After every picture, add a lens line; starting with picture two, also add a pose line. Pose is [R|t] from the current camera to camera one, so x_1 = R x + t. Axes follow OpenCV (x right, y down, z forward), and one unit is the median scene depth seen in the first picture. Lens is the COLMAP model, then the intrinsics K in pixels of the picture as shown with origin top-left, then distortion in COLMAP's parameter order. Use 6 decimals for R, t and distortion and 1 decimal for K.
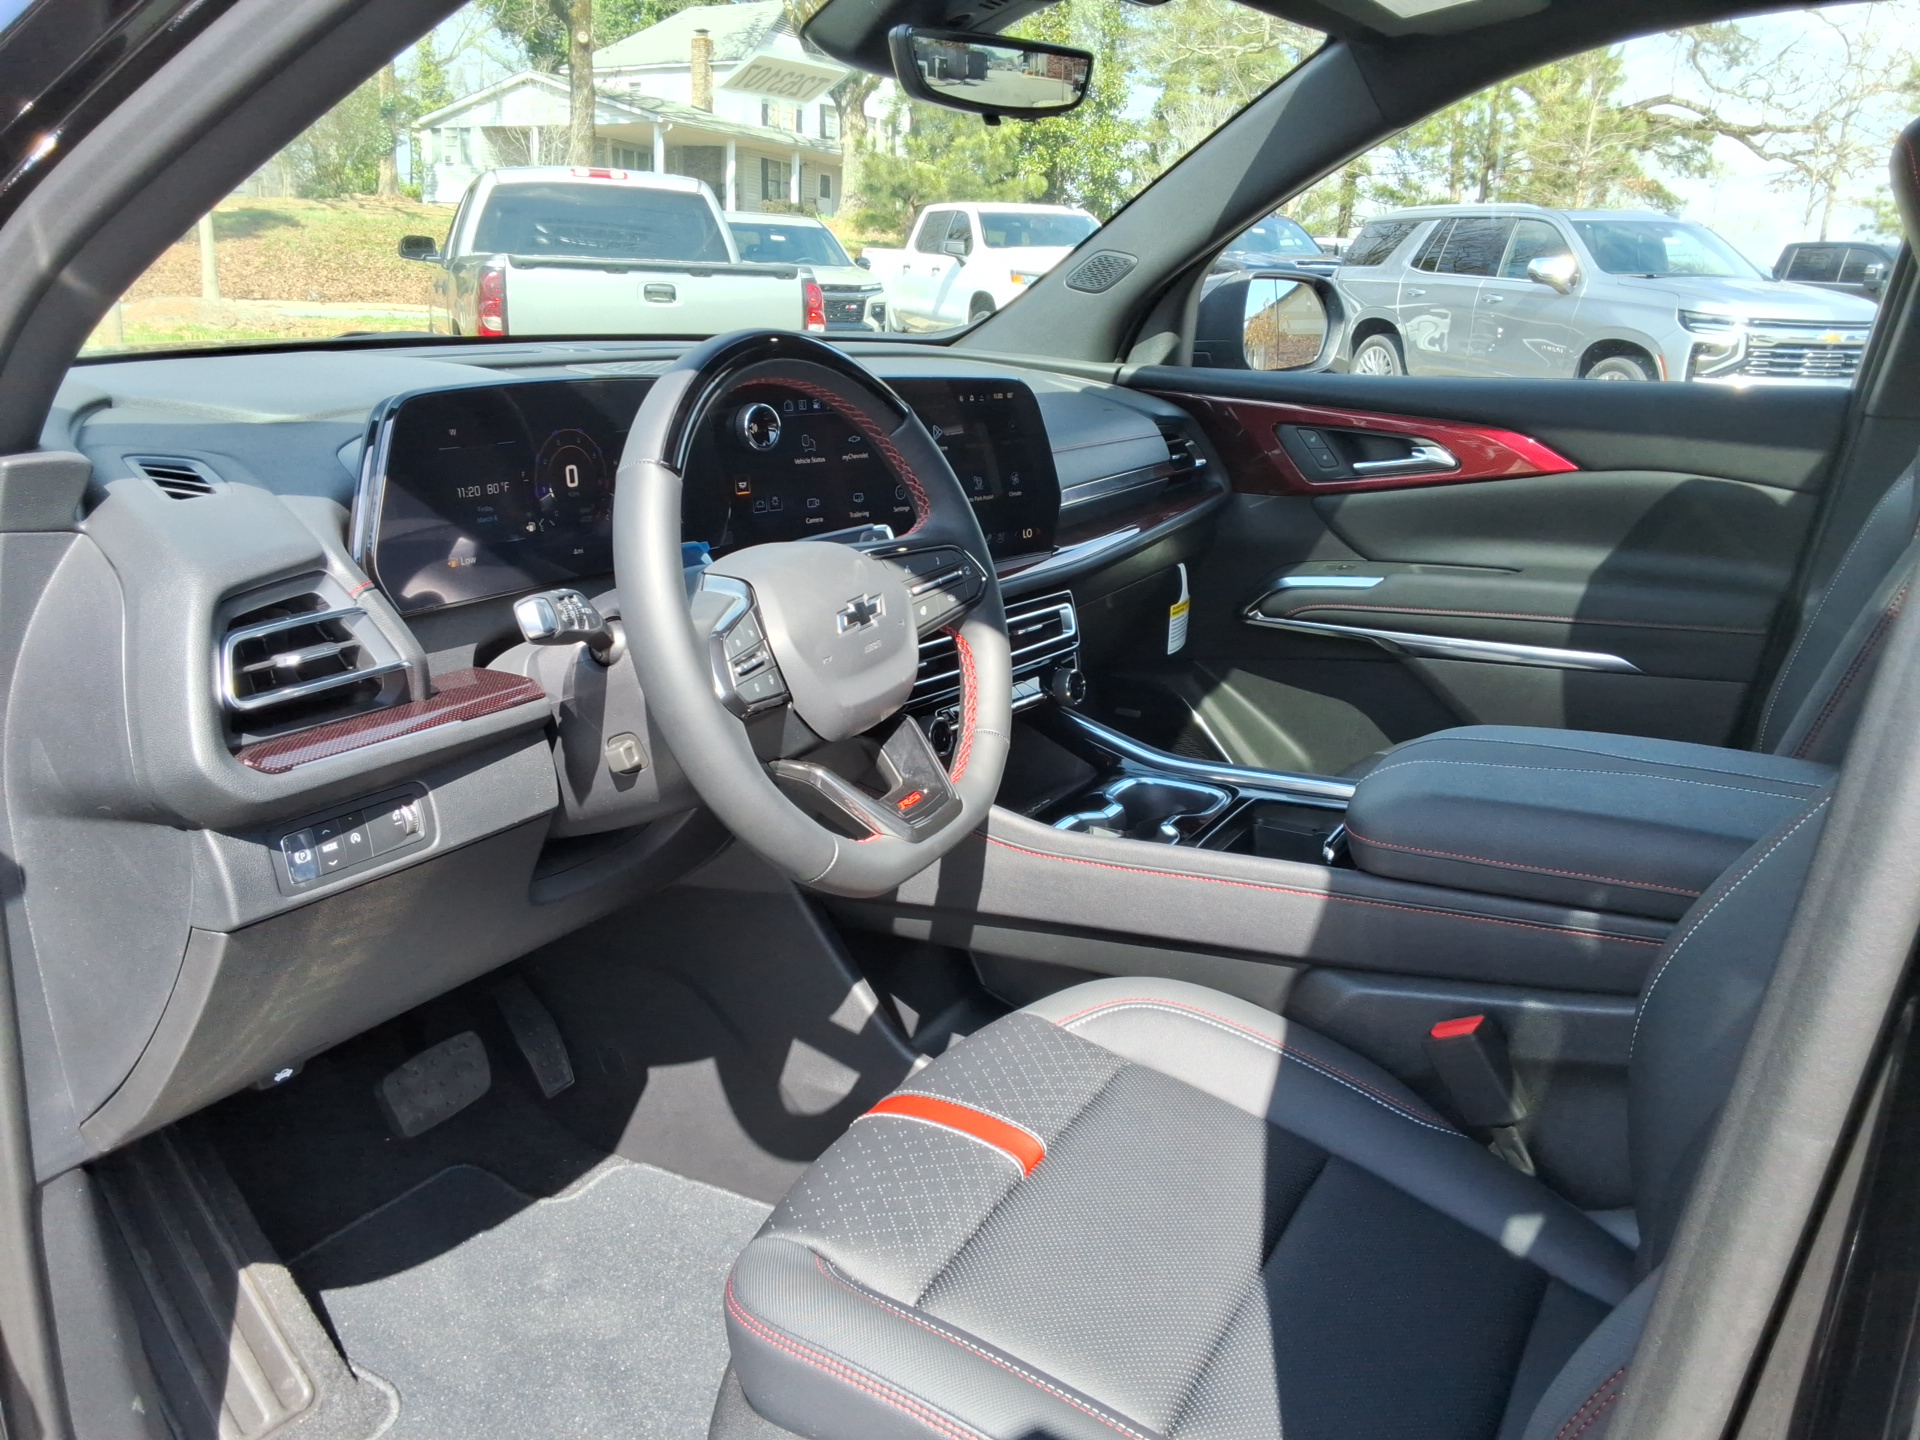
lens RADIAL K [[1551.8, 0, 988.8], [0, 1551.8, 692.5], [0, 0, 1]] dist [0.107968, -0.141813]
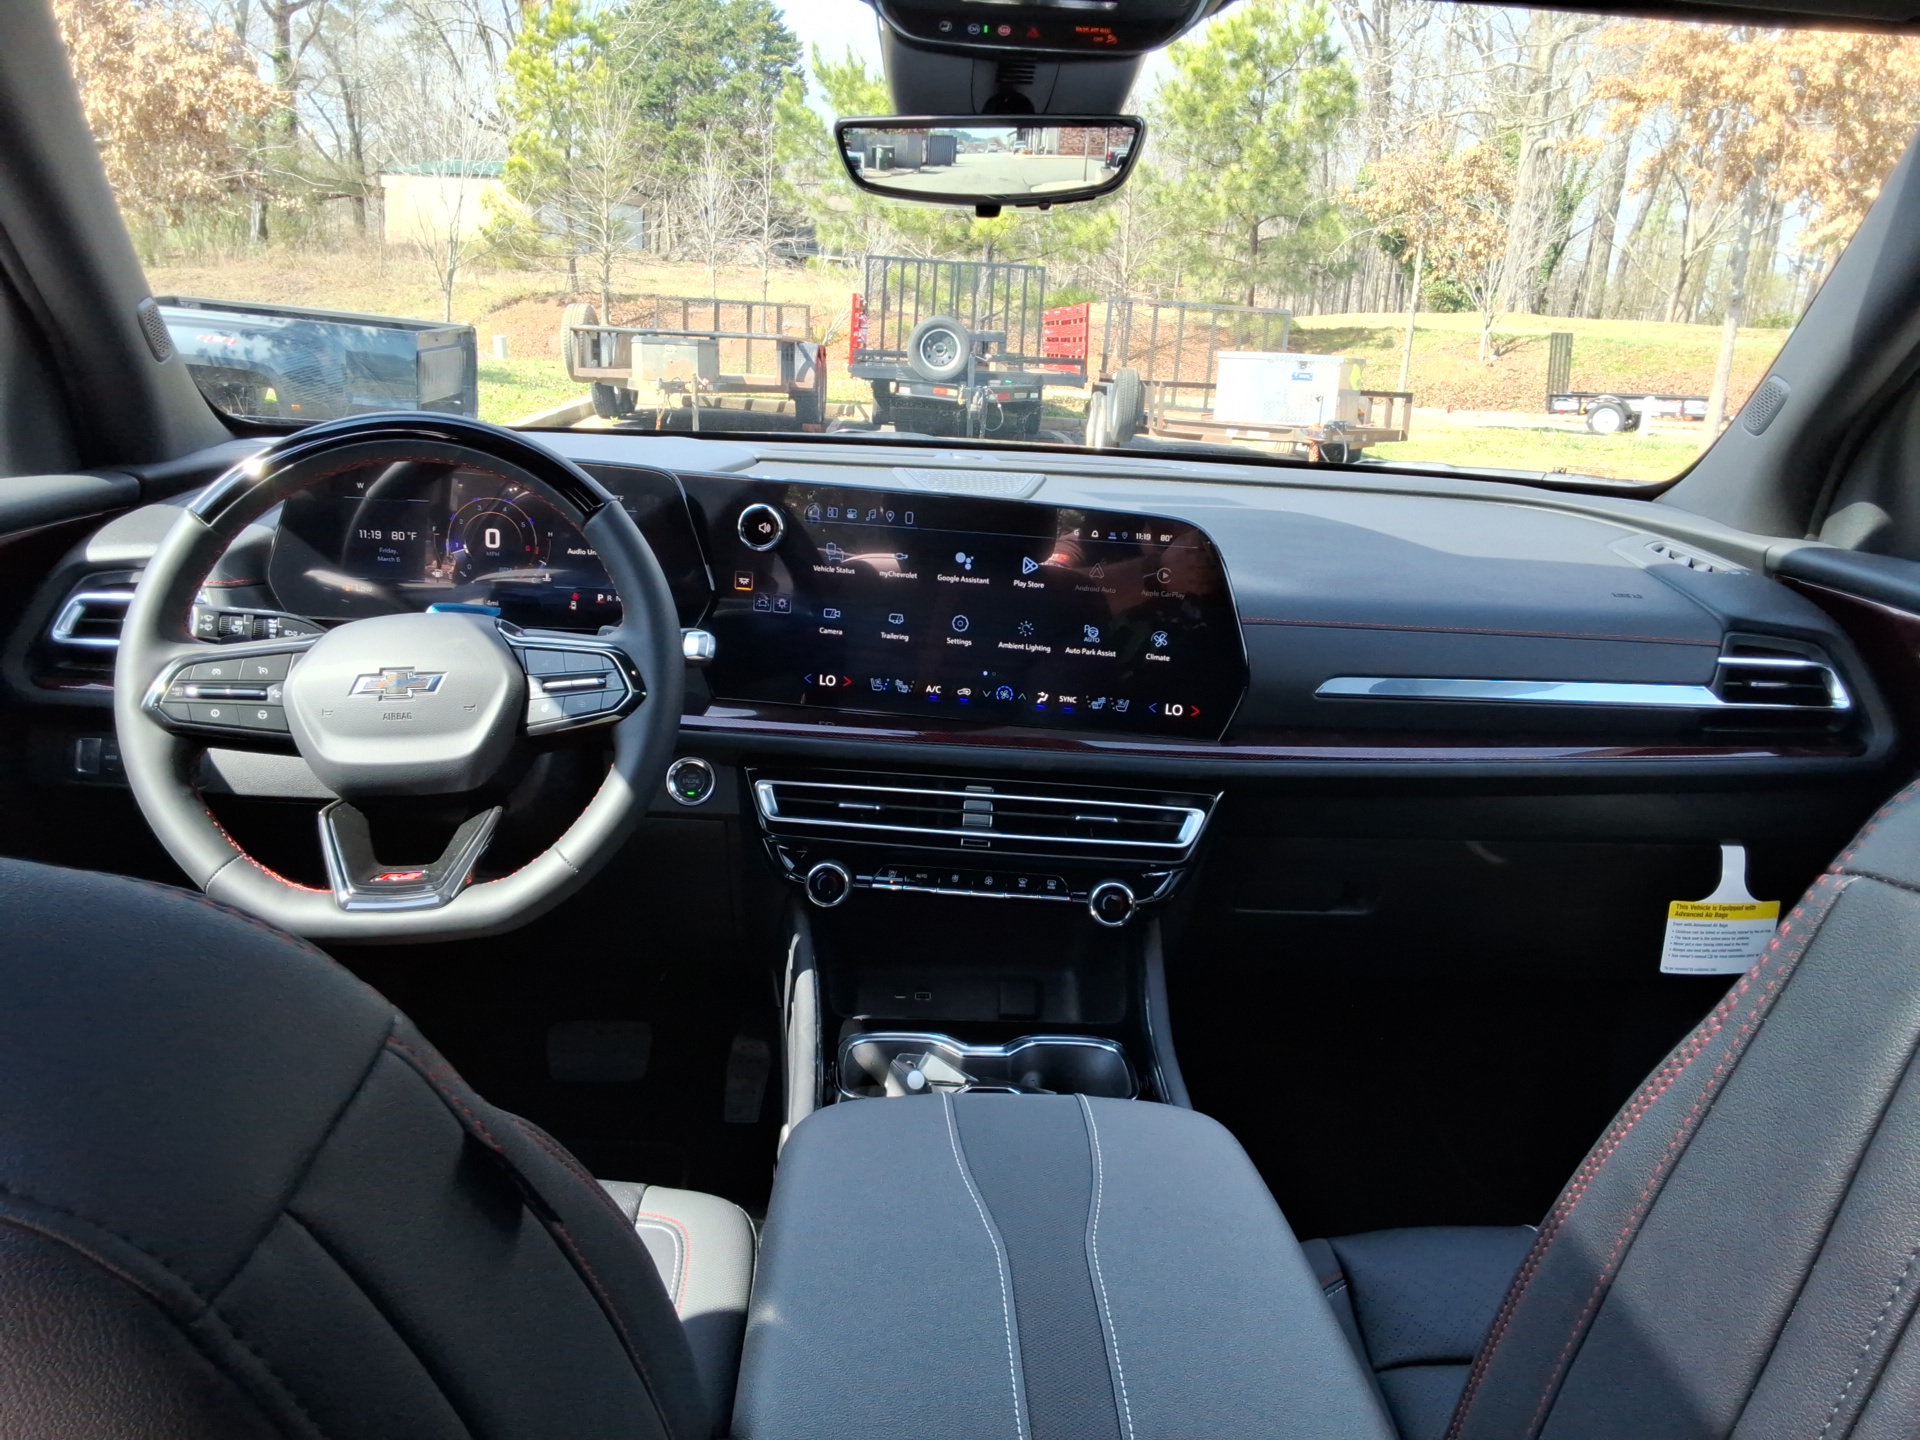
lens RADIAL K [[1549.3, 0, 989.7], [0, 1549.3, 702.5], [0, 0, 1]] dist [0.115021, -0.183189]
pose [[0.524019, 0.192895, -0.829575, 0.030162], [-0.256082, 0.964630, 0.062538, -0.006229], [0.812297, 0.179668, 0.554882, 0.022595]]
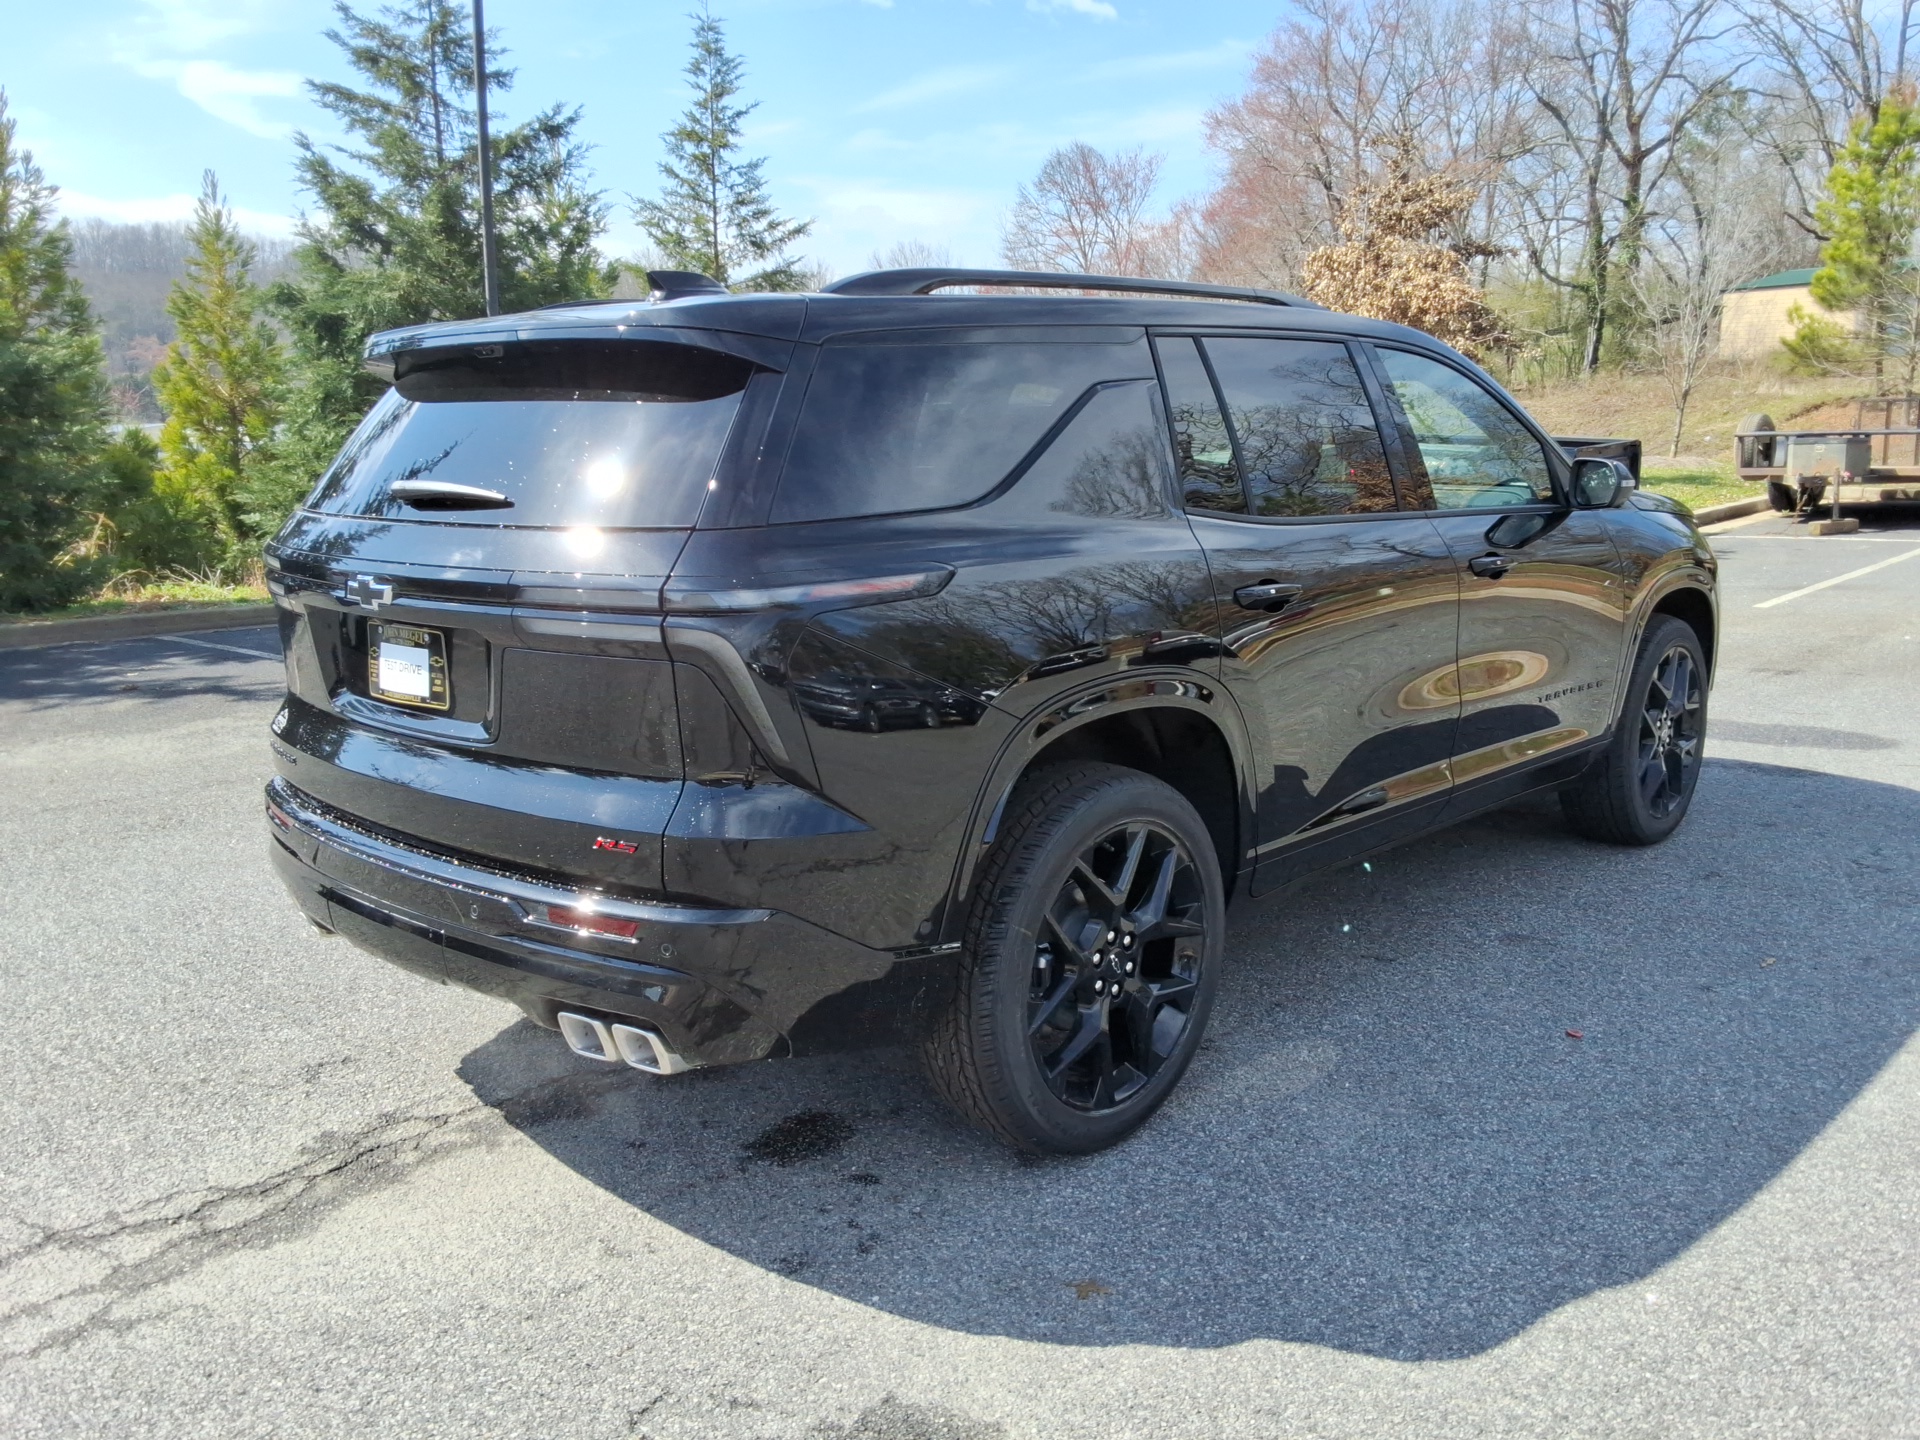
lens RADIAL K [[1537.2, 0, 978.6], [0, 1537.2, 698.7], [0, 0, 1]] dist [0.109684, -0.181323]
pose [[-0.248430, 0.142335, -0.958135, 0.156384], [-0.244255, 0.947976, 0.204158, -0.012307], [0.937349, 0.284748, -0.200739, 0.048308]]
